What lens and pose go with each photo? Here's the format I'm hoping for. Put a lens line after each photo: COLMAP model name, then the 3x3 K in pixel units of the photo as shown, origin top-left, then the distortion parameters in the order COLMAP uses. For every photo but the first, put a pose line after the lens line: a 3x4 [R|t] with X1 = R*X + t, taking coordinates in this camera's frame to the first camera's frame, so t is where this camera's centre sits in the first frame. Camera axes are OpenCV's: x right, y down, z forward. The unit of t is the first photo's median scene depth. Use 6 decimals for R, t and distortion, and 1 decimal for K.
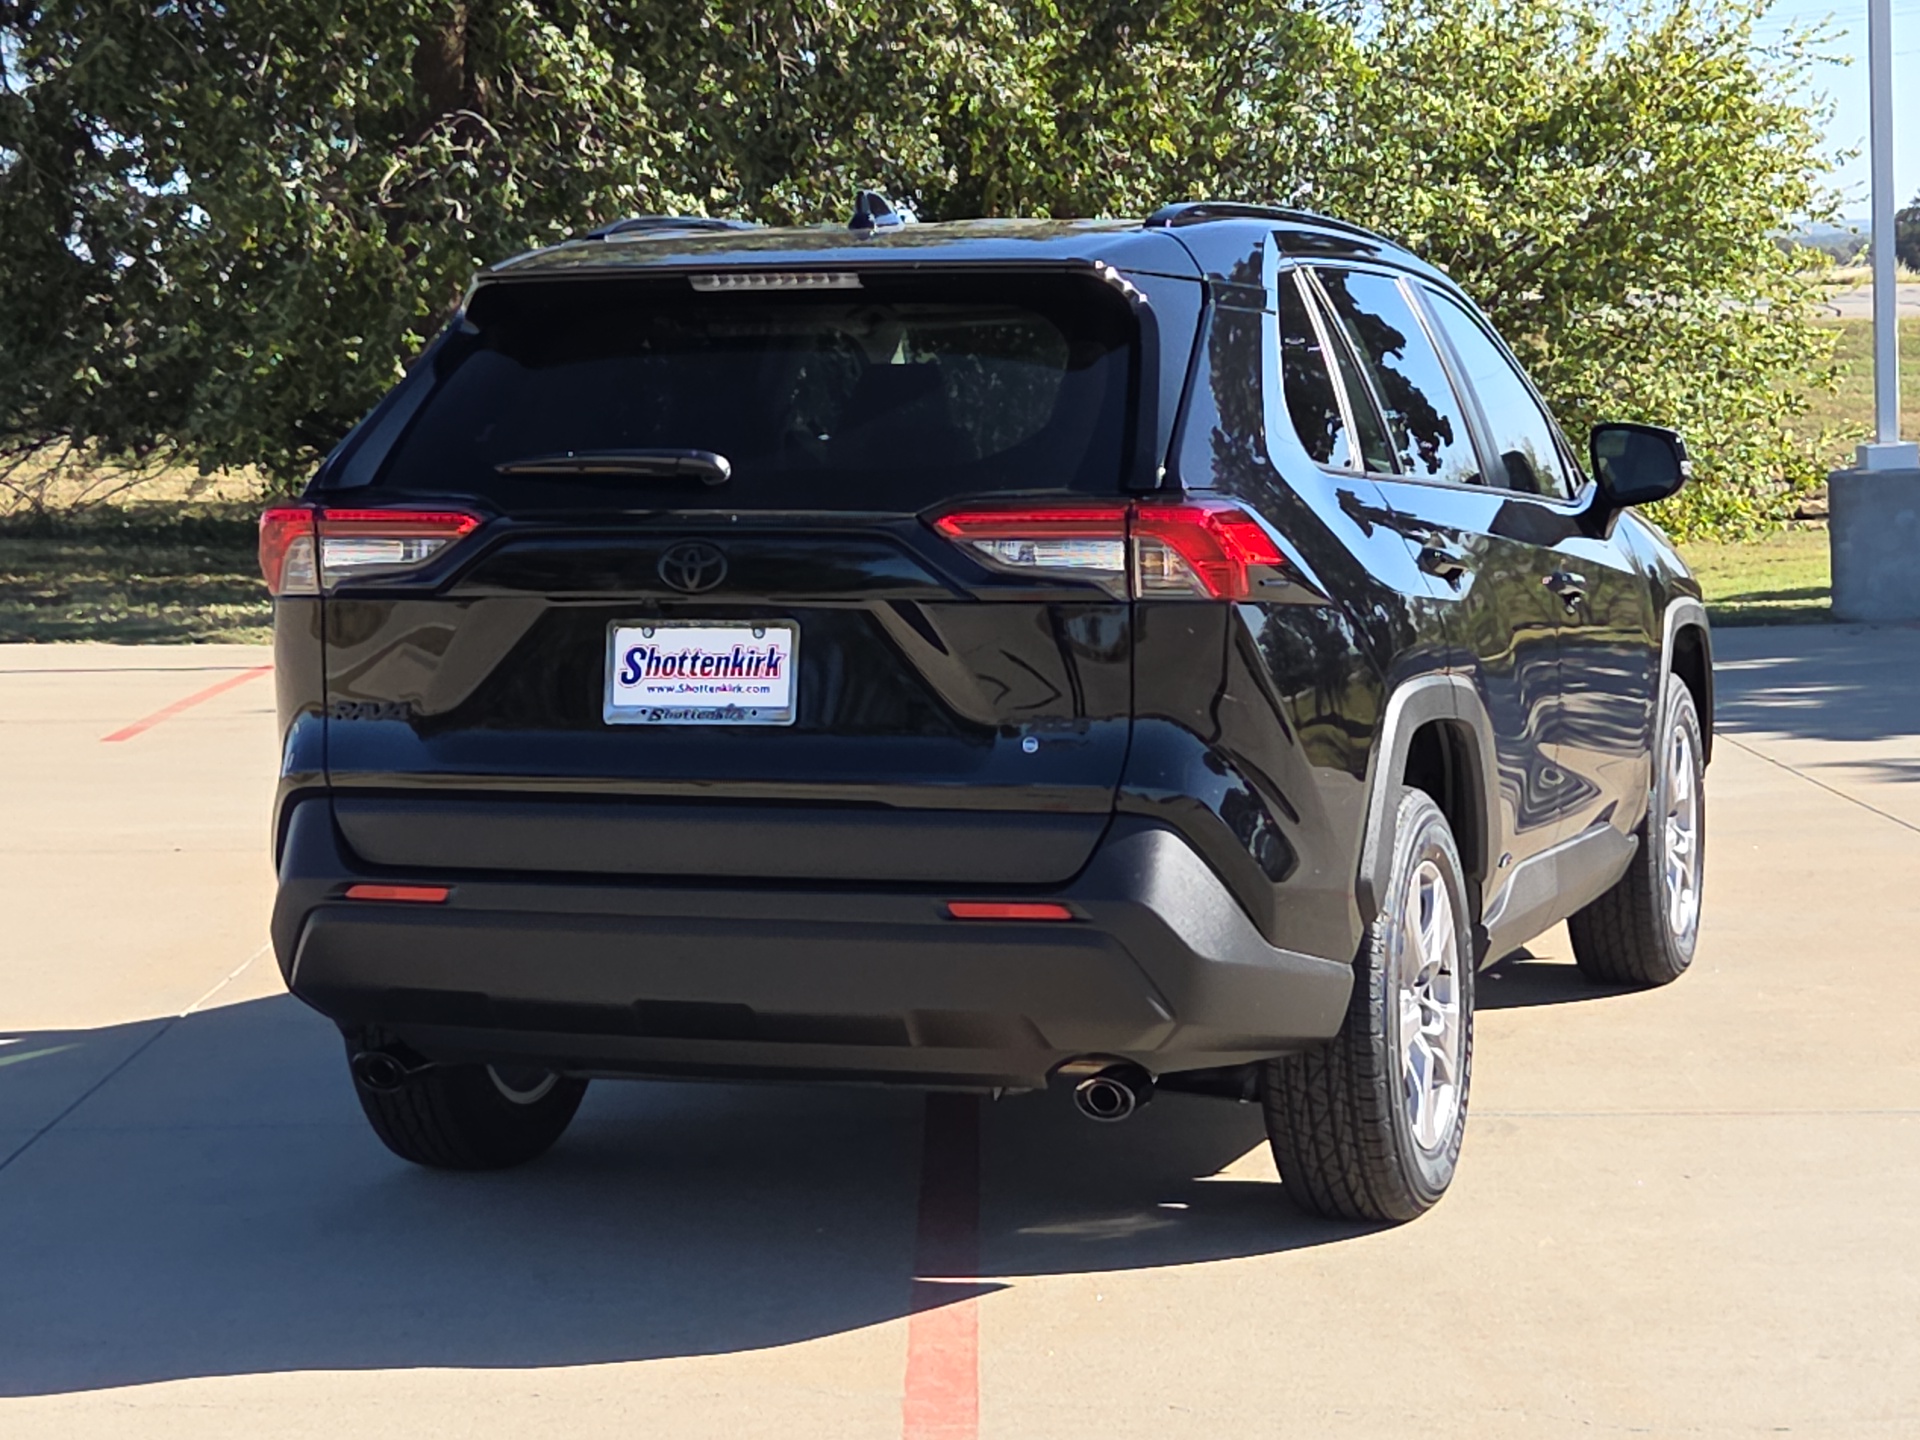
lens RADIAL K [[3400.3, 0, 959.9], [0, 3400.3, 723.8], [0, 0, 1]] dist [0.042256, 0.000000]
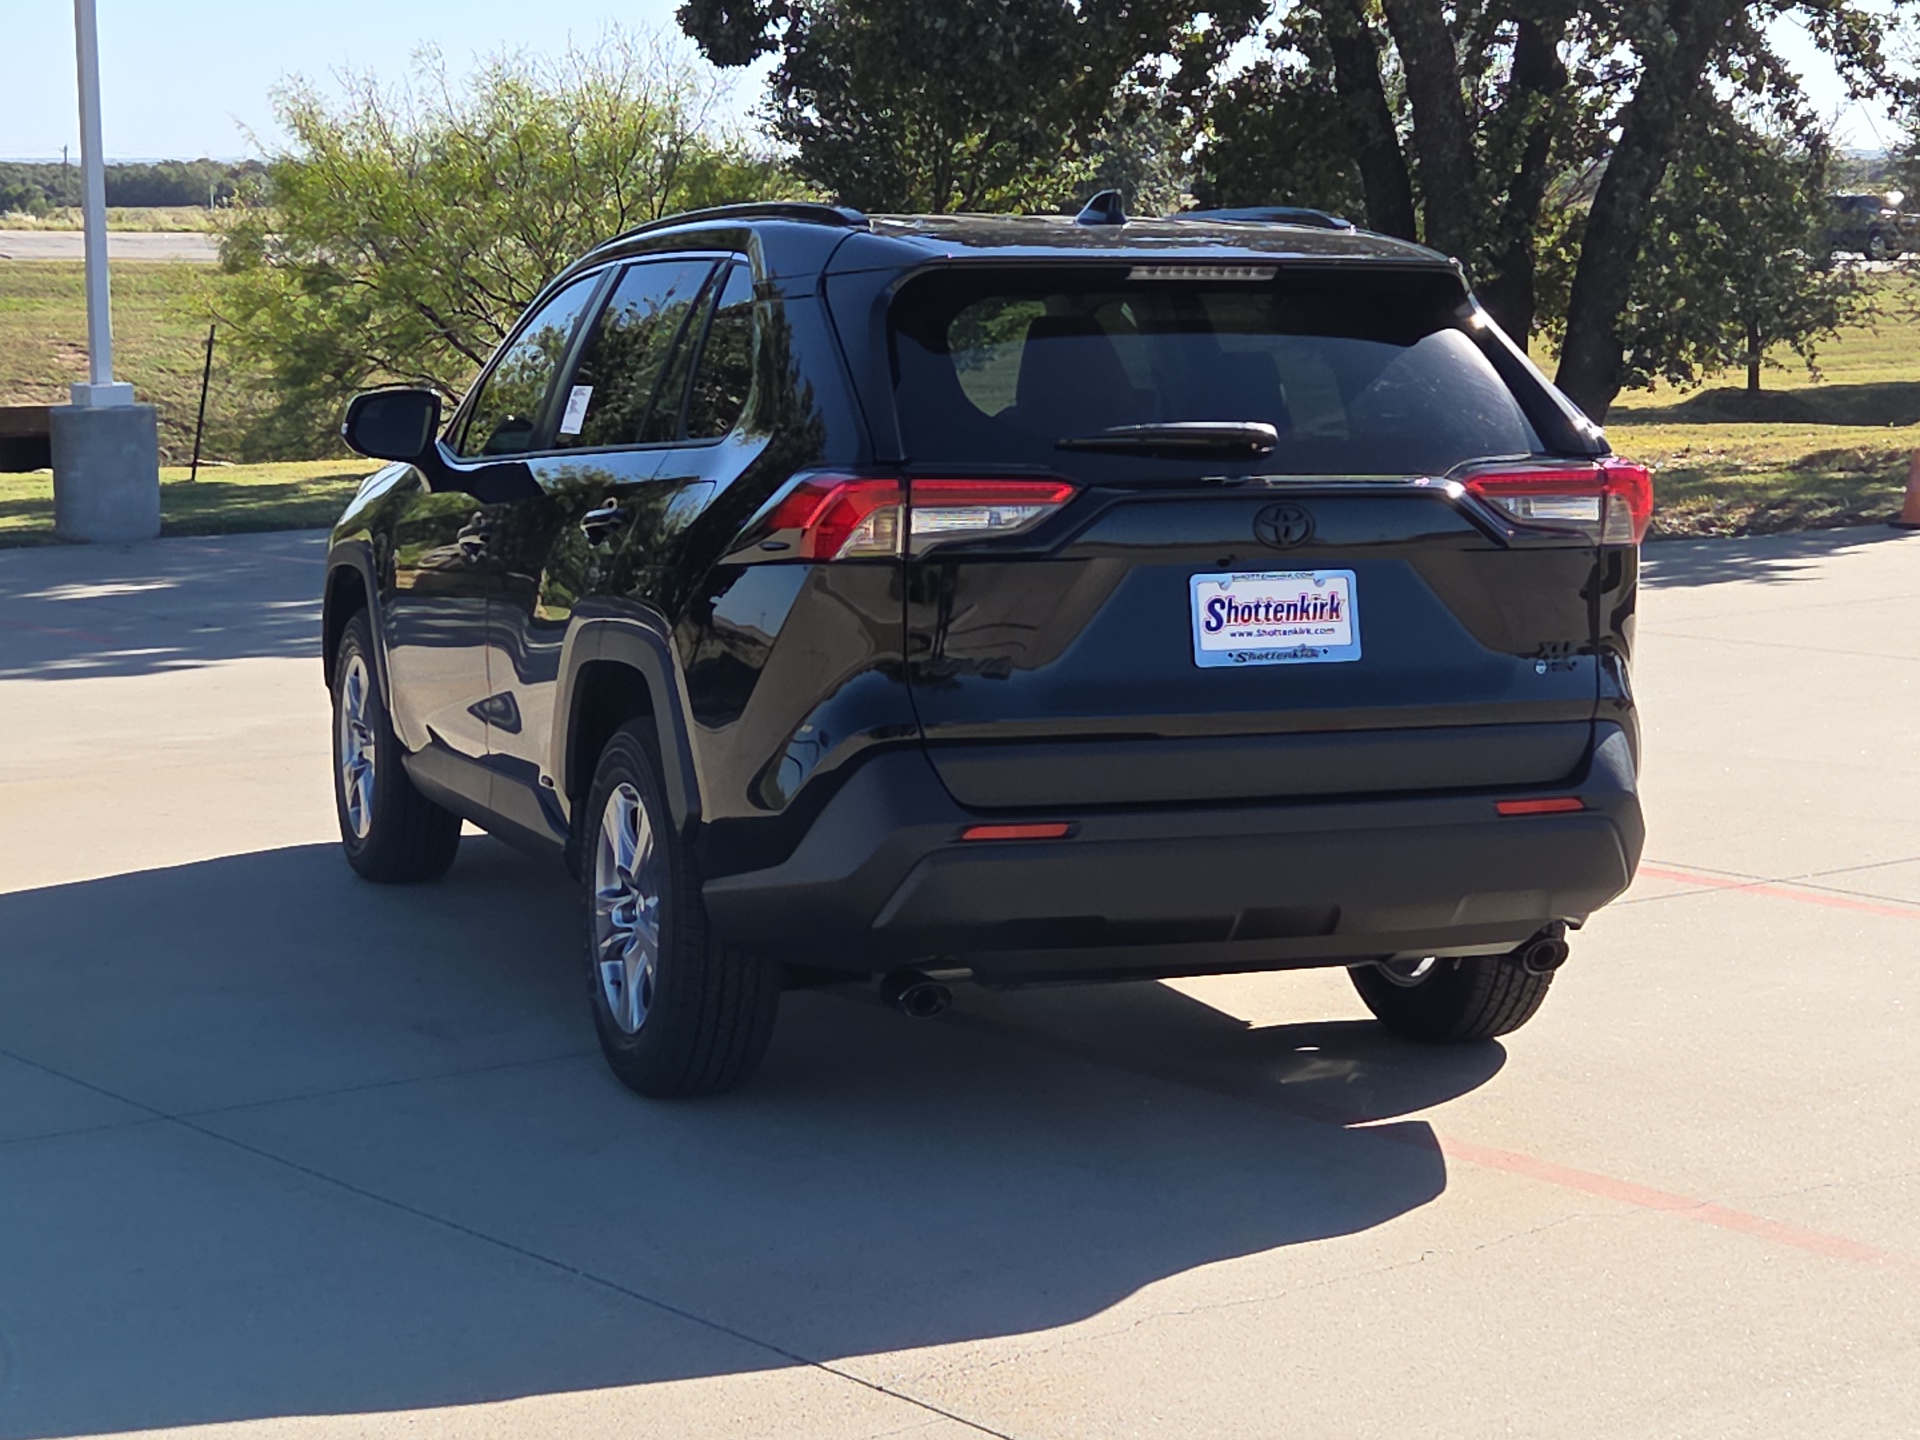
lens RADIAL K [[3256.1, 0, 960.3], [0, 3256.1, 717.8], [0, 0, 1]] dist [-0.071984, 0.000000]
pose [[0.838948, -0.053975, 0.541528, -0.755499], [0.041703, 0.998520, 0.034918, -0.024205], [-0.542611, -0.006711, 0.839957, 0.138709]]
